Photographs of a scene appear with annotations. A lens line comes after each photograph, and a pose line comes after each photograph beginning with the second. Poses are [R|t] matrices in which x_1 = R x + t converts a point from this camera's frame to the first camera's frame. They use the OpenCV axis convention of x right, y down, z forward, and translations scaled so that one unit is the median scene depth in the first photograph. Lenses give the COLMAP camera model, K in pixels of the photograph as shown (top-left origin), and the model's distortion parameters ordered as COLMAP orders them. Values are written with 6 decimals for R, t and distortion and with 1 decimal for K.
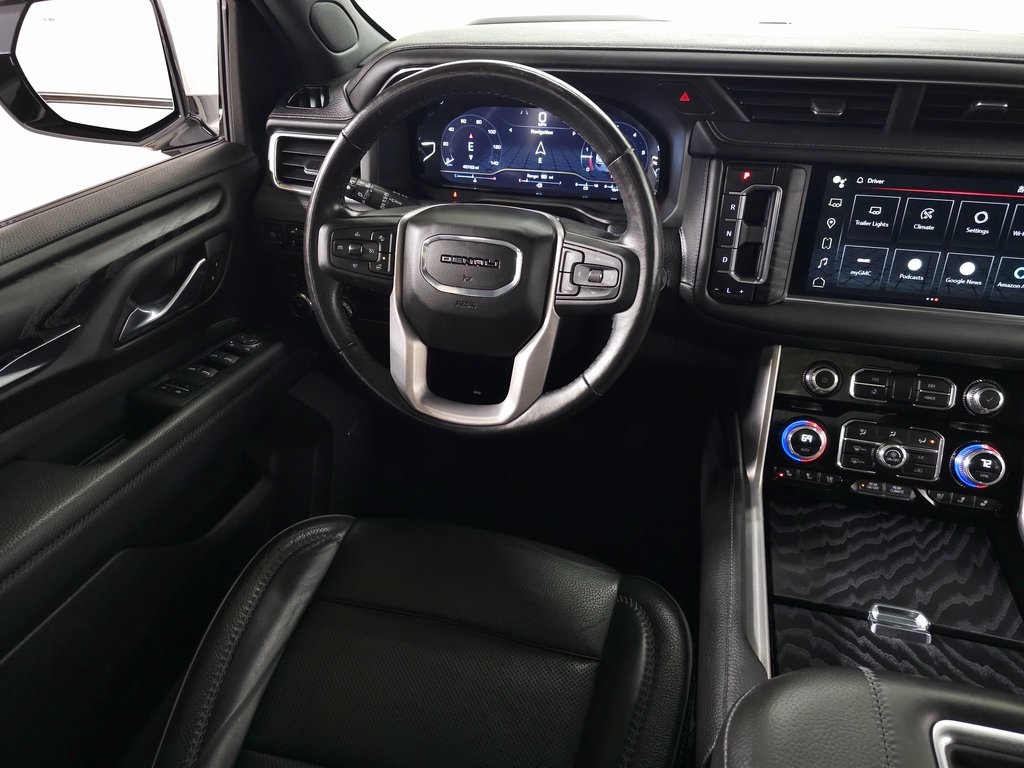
lens RADIAL K [[674.6, 0, 510.8], [0, 674.6, 377.6], [0, 0, 1]] dist [0.064964, -0.075479]
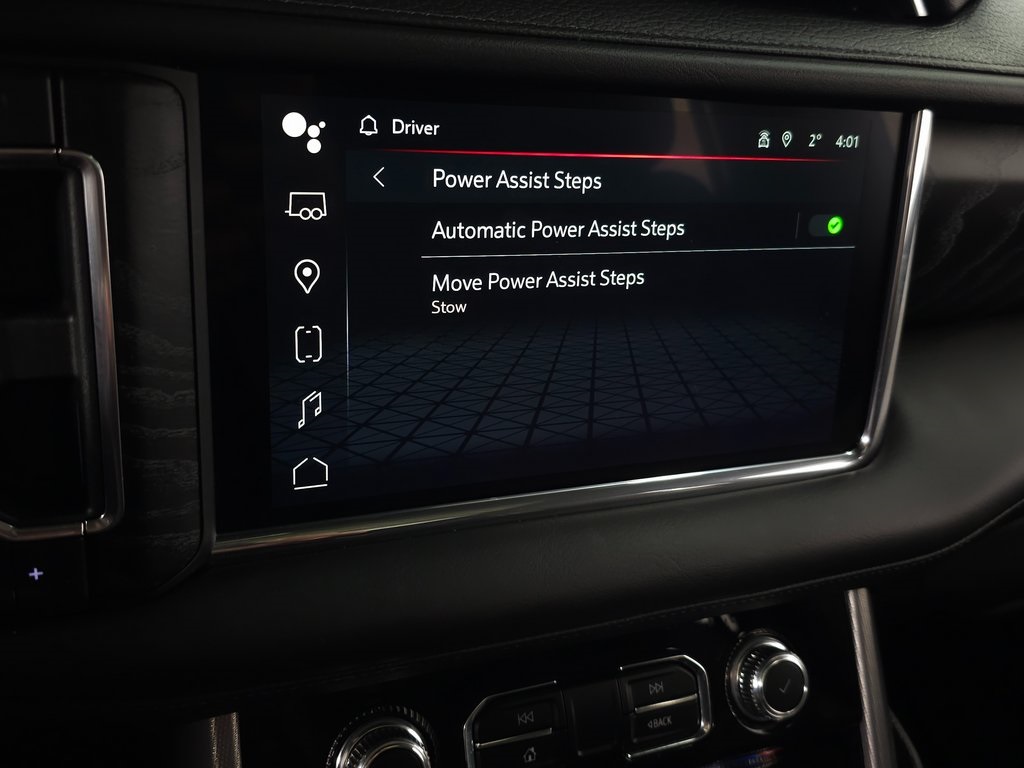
lens RADIAL K [[961.8, 0, 509.9], [0, 961.8, 368.8], [0, 0, 1]] dist [0.009815, -0.021722]
pose [[0.785057, -0.160943, 0.598150, 0.277204], [0.215218, 0.976366, -0.019759, -0.155749], [-0.580833, 0.144244, 0.801141, 0.609129]]
